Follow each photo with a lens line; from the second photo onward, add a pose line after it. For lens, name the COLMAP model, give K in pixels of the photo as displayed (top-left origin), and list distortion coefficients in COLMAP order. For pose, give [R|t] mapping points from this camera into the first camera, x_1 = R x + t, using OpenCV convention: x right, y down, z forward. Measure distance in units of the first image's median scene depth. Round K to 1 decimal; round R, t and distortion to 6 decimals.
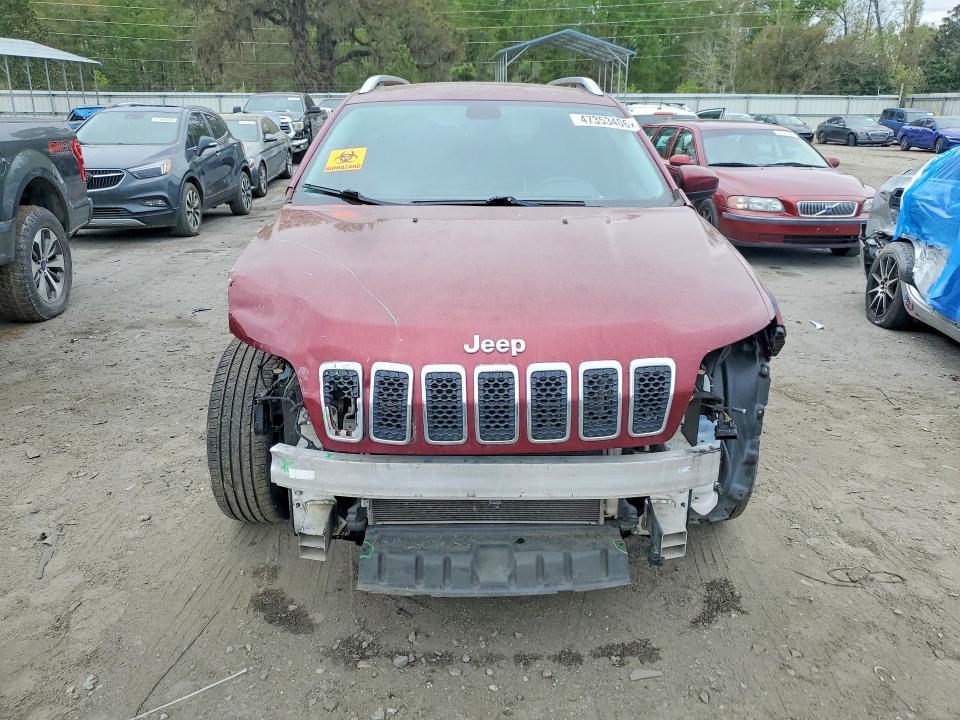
lens RADIAL K [[818.1, 0, 480.0], [0, 818.1, 360.0], [0, 0, 1]] dist [0.009981, 0.007052]
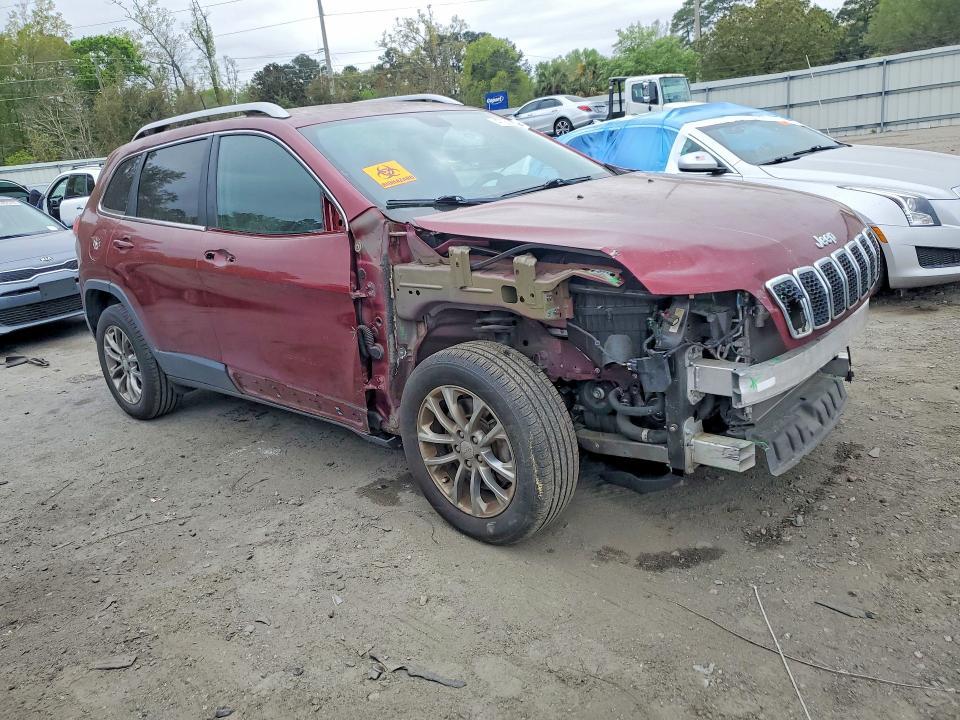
lens RADIAL K [[818.1, 0, 480.0], [0, 818.1, 360.0], [0, 0, 1]] dist [0.009981, 0.007052]
pose [[0.635014, -0.280387, 0.719819, -1.176590], [0.337089, 0.938986, 0.068383, -0.098569], [-0.695074, 0.199218, 0.690785, 0.428916]]
